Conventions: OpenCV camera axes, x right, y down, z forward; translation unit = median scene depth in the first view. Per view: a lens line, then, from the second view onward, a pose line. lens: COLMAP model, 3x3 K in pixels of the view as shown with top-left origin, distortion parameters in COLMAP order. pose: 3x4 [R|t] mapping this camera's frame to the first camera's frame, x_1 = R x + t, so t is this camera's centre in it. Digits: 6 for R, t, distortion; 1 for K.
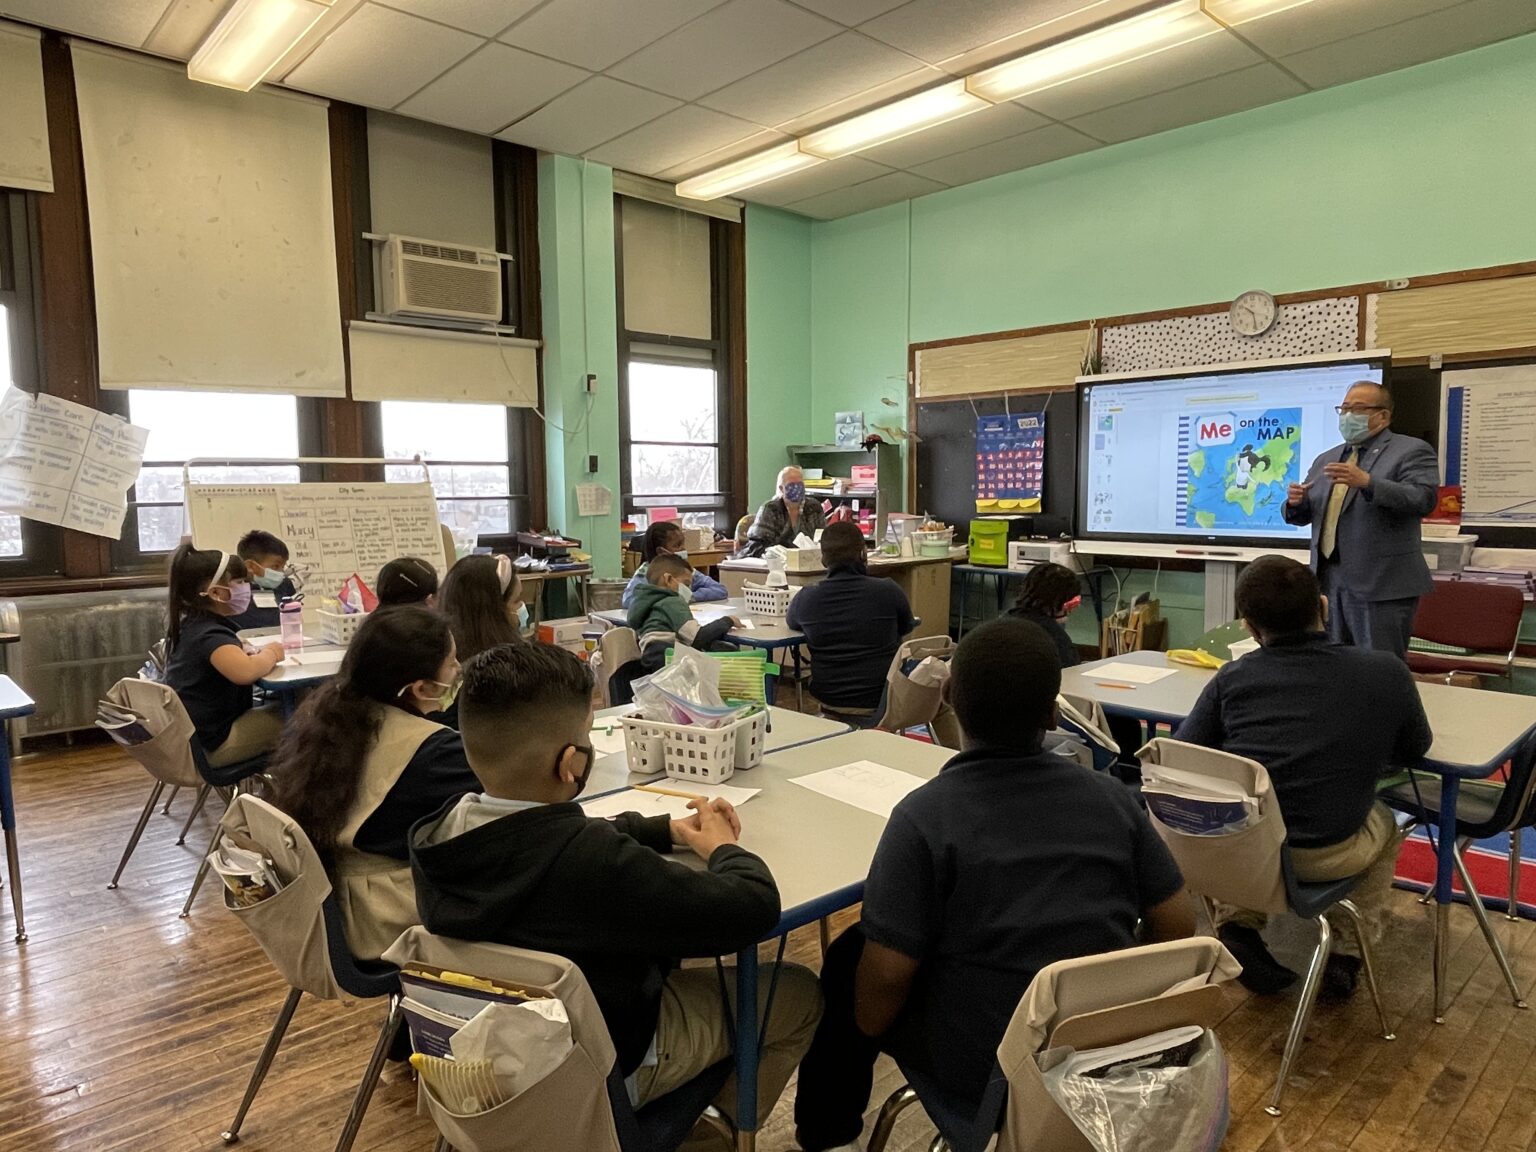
lens RADIAL K [[999.3, 0, 768.0], [0, 999.3, 576.0], [0, 0, 1]] dist [-0.003886, -0.003384]
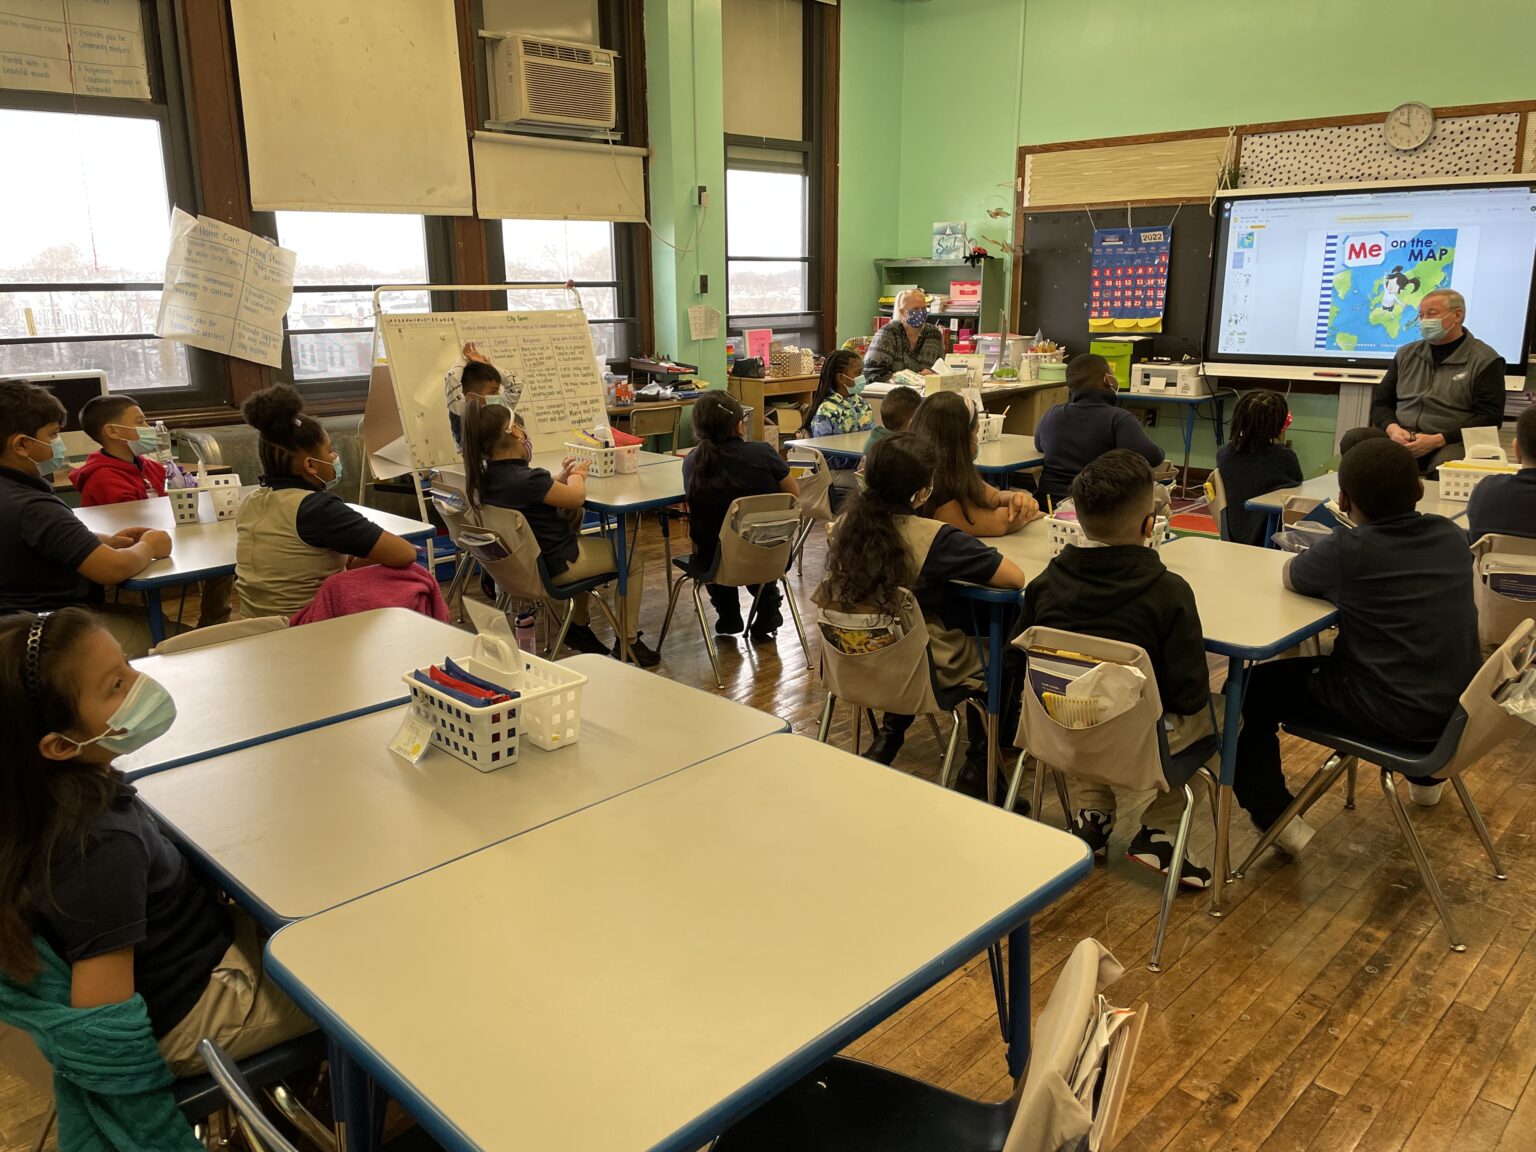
lens RADIAL K [[1209.1, 0, 768.0], [0, 1209.1, 576.0], [0, 0, 1]] dist [0.078822, -0.077839]
pose [[0.998387, -0.014923, 0.054771, -0.197147], [0.006726, 0.989131, 0.146886, -0.007033], [-0.056368, -0.146281, 0.987636, -0.207005]]
